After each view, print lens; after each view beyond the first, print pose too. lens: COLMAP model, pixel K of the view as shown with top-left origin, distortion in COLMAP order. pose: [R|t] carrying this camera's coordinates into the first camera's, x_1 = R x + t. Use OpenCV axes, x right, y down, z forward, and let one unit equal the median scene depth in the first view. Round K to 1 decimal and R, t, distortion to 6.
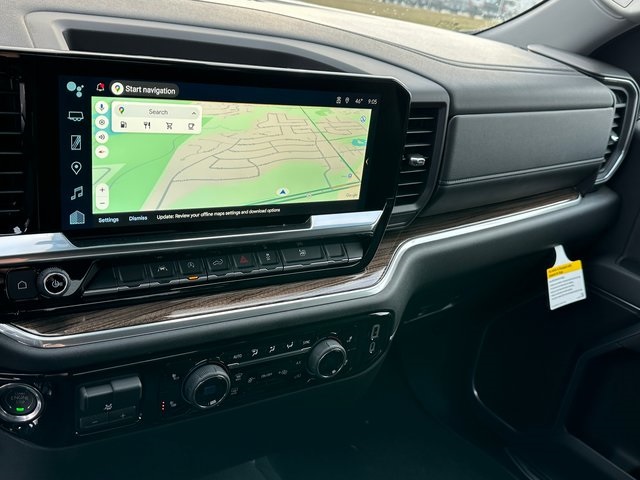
lens RADIAL K [[631.6, 0, 320.5], [0, 631.6, 244.0], [0, 0, 1]] dist [0.053842, 0.000000]
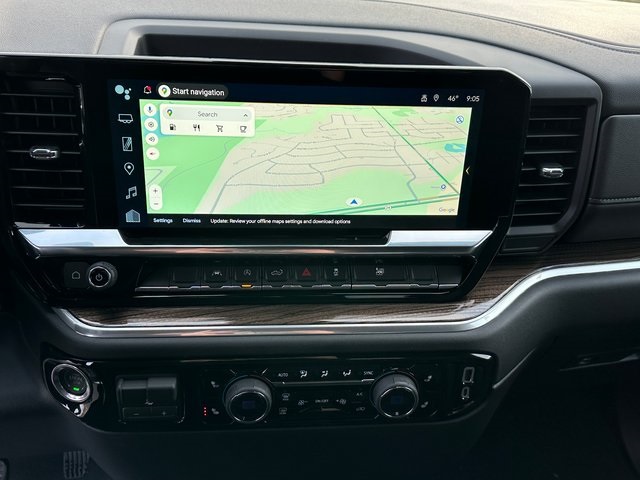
lens RADIAL K [[631.6, 0, 316.2], [0, 631.6, 245.3], [0, 0, 1]] dist [0.053842, 0.000000]
pose [[0.890303, 0.086448, -0.447087, 0.309809], [-0.086488, 0.996045, 0.020367, -0.035845], [0.447080, 0.020535, 0.894258, 0.180800]]
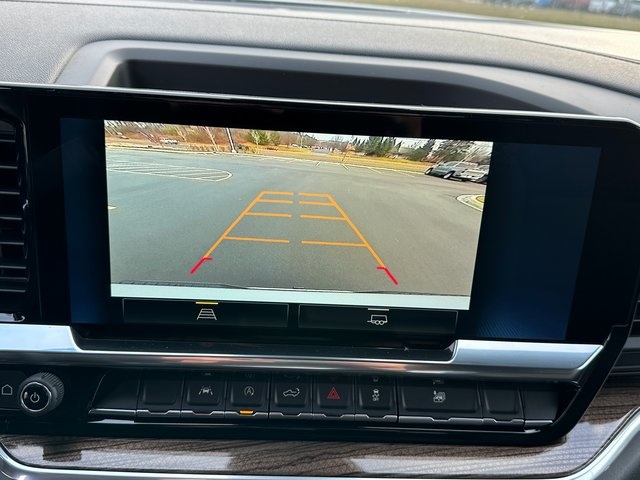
lens RADIAL K [[631.6, 0, 321.6], [0, 631.6, 240.7], [0, 0, 1]] dist [0.053842, 0.000000]
pose [[0.865665, 0.083978, -0.493530, 0.180938], [-0.124676, 0.990933, -0.050070, -0.100613], [0.484851, 0.104875, 0.868286, 0.421037]]
